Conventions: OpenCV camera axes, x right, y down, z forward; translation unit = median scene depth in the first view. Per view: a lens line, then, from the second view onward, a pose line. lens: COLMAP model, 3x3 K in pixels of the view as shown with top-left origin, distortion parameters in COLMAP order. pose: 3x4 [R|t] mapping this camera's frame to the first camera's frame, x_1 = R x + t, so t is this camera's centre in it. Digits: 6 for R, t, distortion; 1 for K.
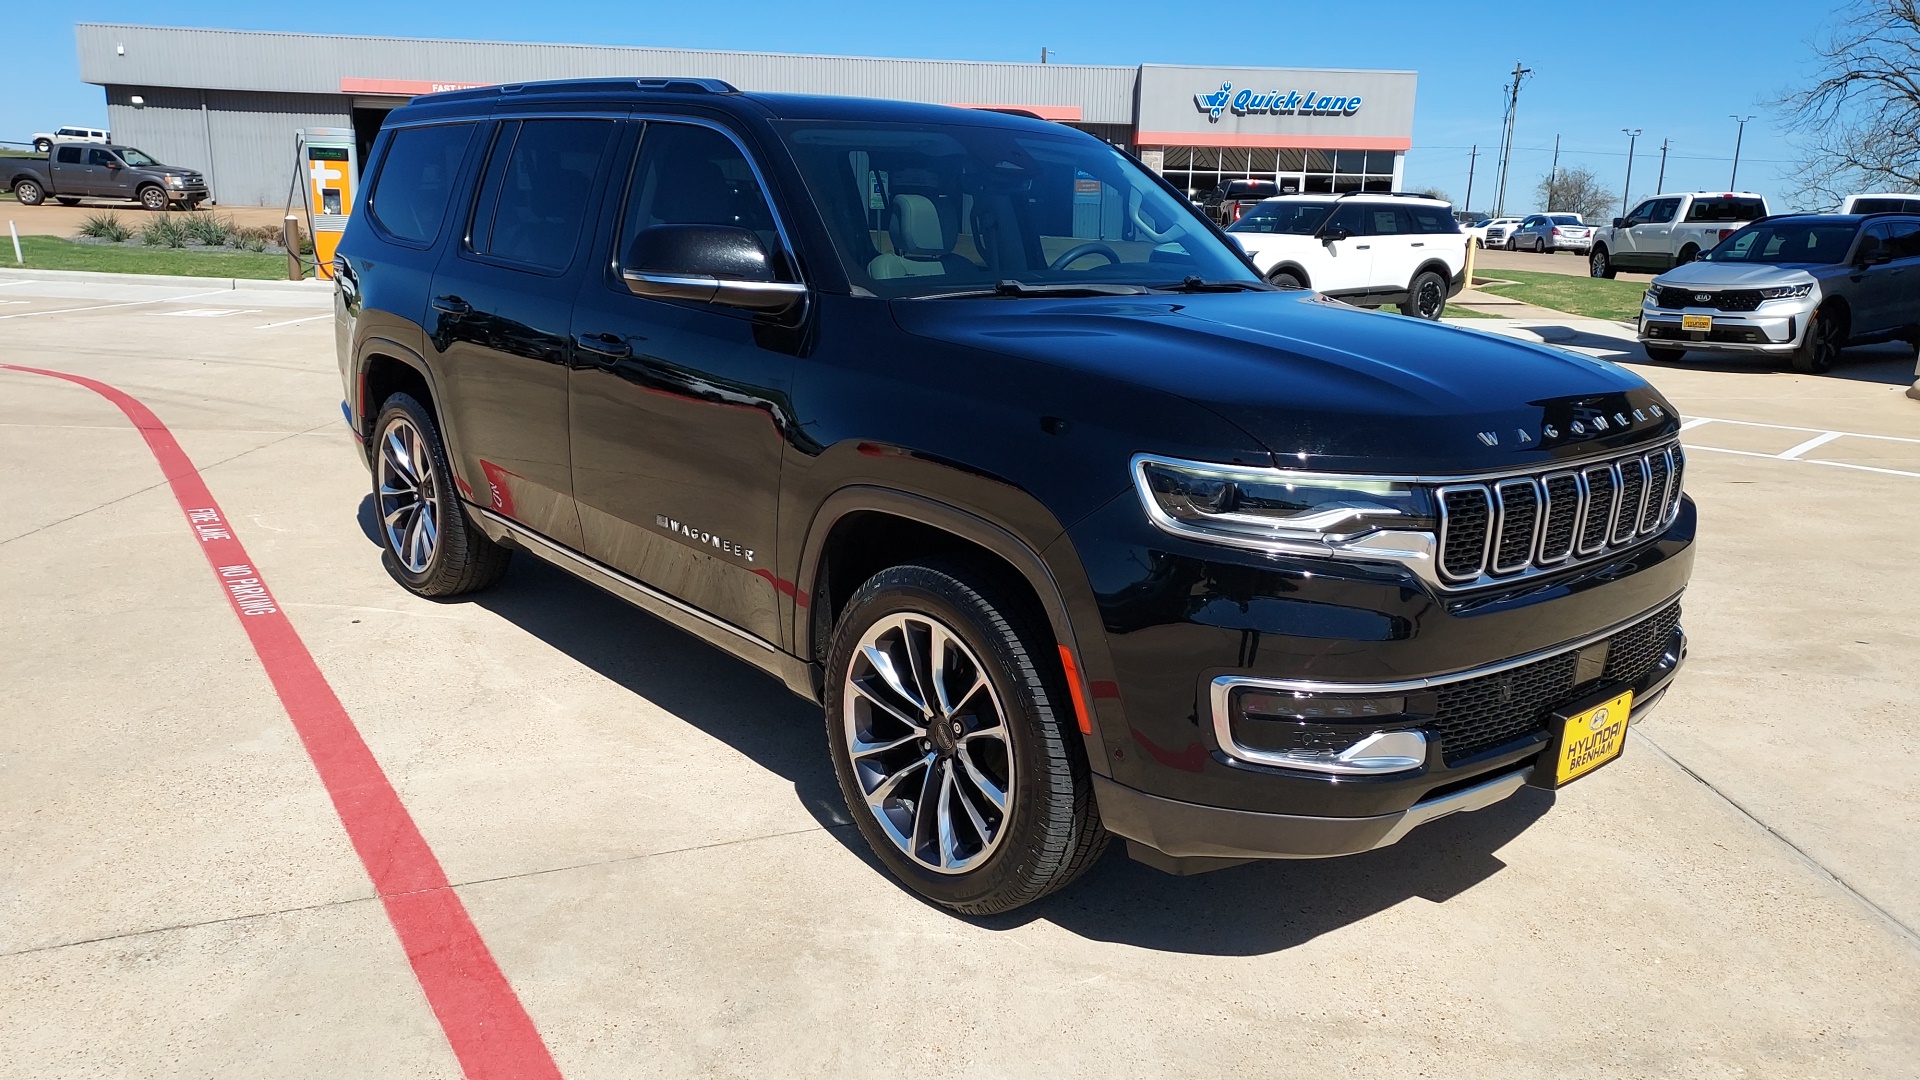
lens RADIAL K [[1387.3, 0, 960.0], [0, 1387.3, 540.0], [0, 0, 1]] dist [0.053695, 0.003997]
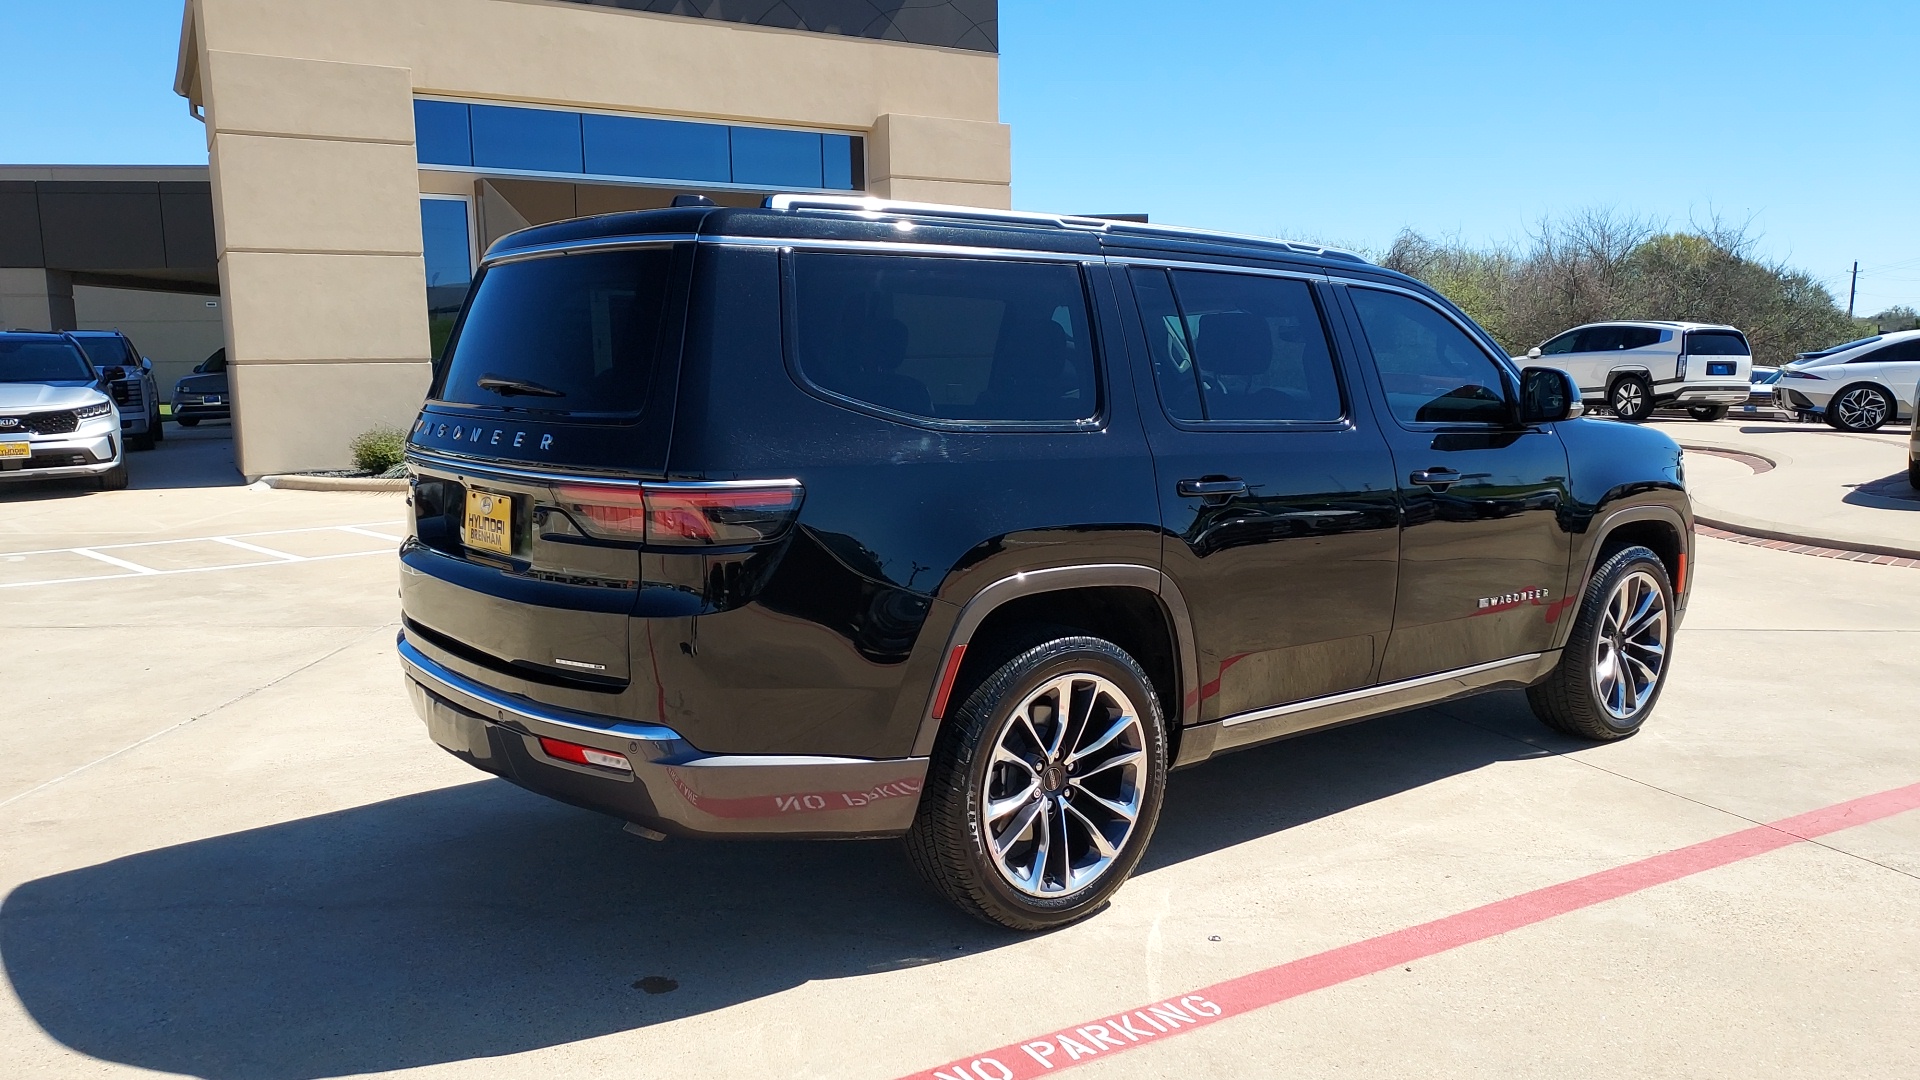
lens RADIAL K [[1387.3, 0, 960.0], [0, 1387.3, 540.0], [0, 0, 1]] dist [0.053695, 0.003997]
pose [[0.022039, -0.158520, 0.987110, -1.028703], [0.224779, 0.962856, 0.149606, -0.258929], [-0.974160, 0.218585, 0.056852, 0.956779]]
